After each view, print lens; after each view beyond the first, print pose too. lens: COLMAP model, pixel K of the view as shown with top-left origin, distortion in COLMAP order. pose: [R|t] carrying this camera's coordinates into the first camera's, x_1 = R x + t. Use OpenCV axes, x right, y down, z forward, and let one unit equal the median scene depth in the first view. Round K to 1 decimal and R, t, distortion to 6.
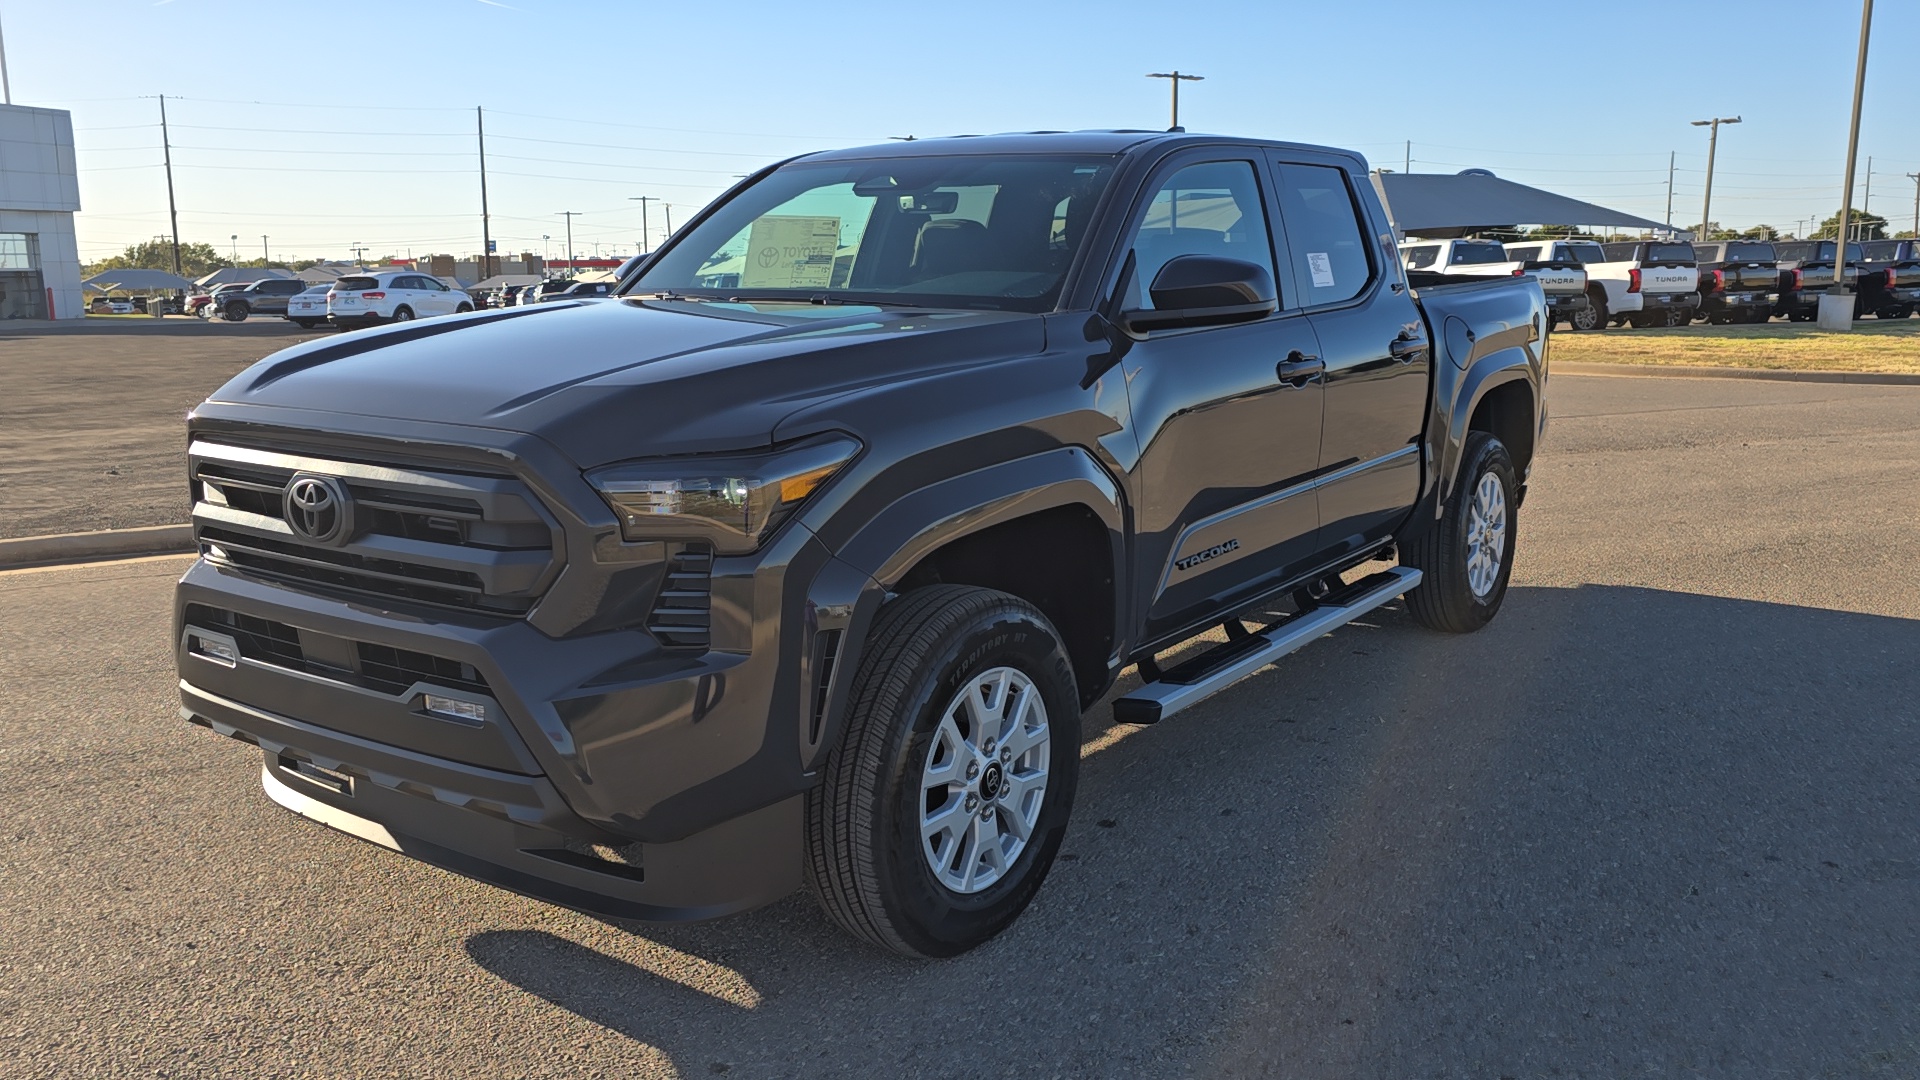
lens RADIAL K [[1633.5, 0, 962.0], [0, 1633.5, 548.6], [0, 0, 1]] dist [0.001954, -0.005598]
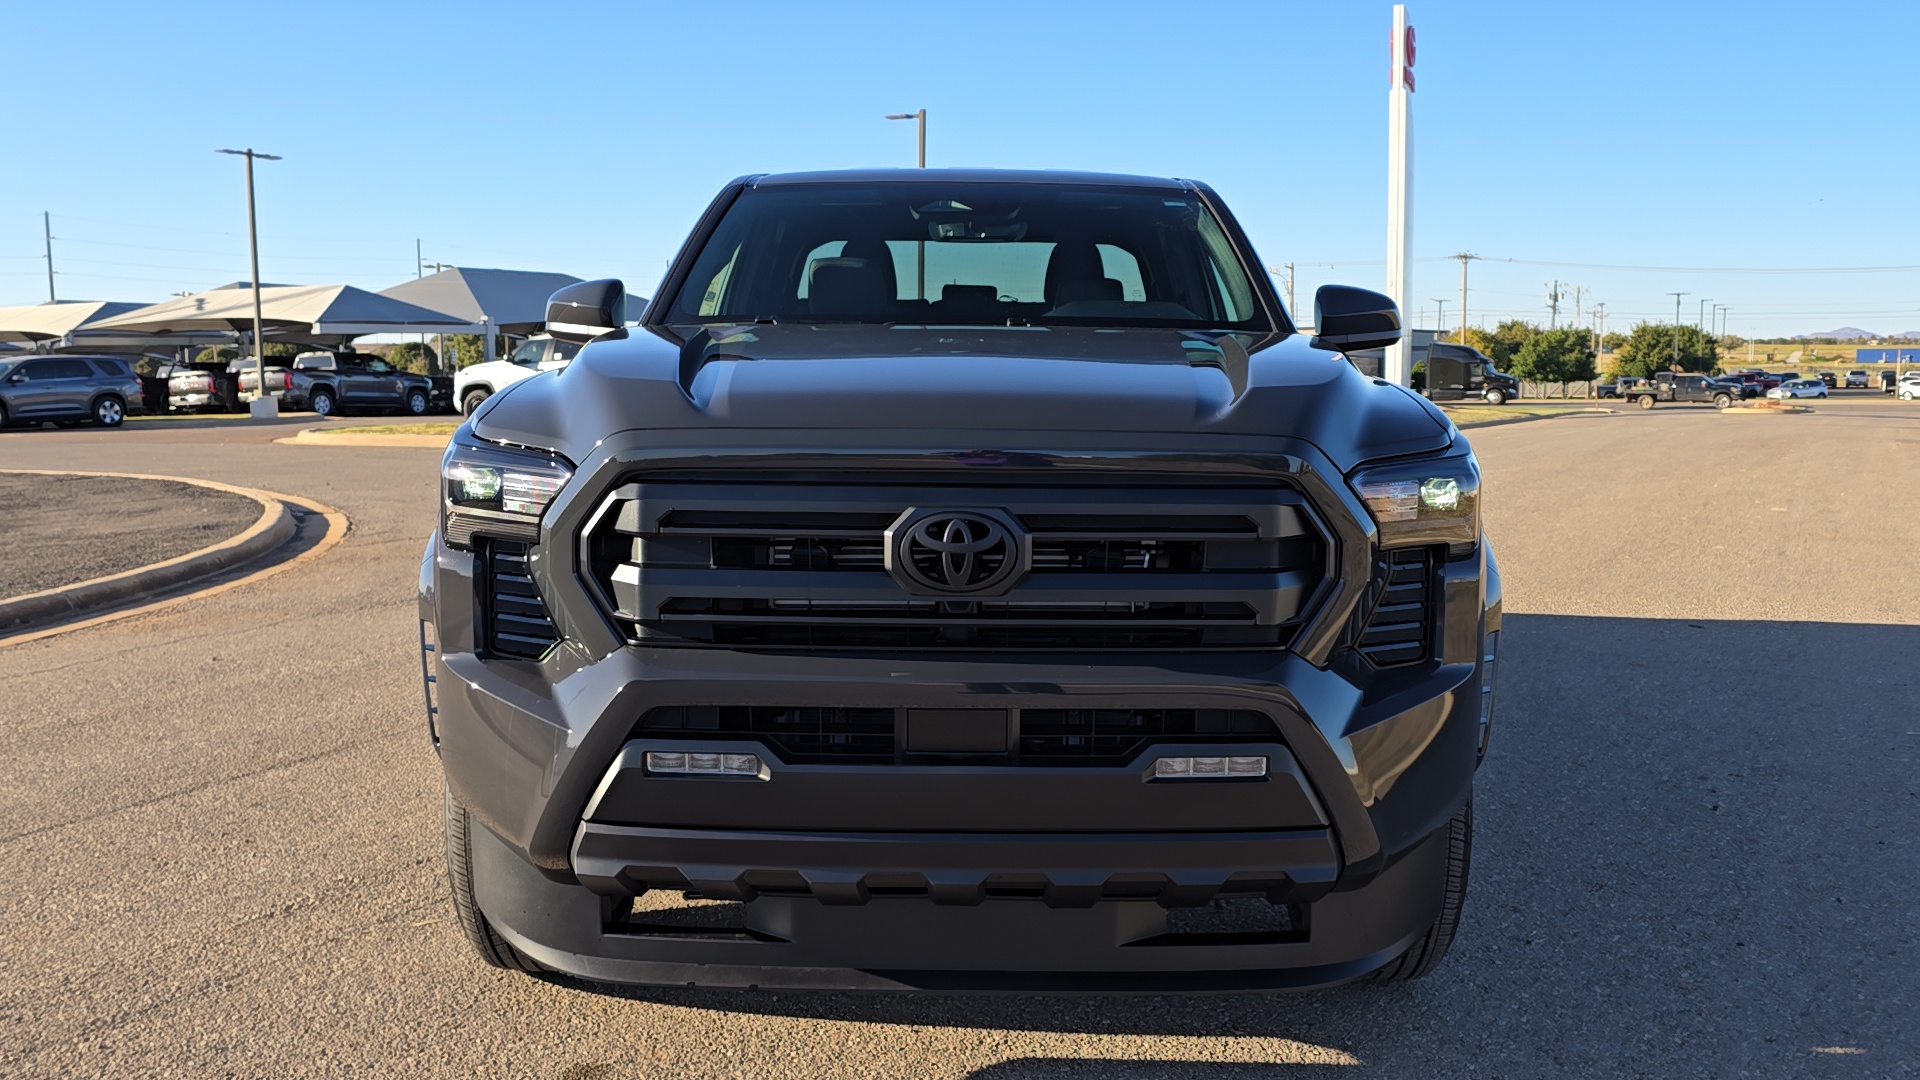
lens RADIAL K [[1633.5, 0, 963.6], [0, 1633.5, 545.0], [0, 0, 1]] dist [0.001954, -0.005598]
pose [[0.815844, -0.059761, 0.575176, -0.760098], [0.096480, 0.994771, -0.033492, -0.000674], [-0.570167, 0.082817, 0.817344, 0.322427]]
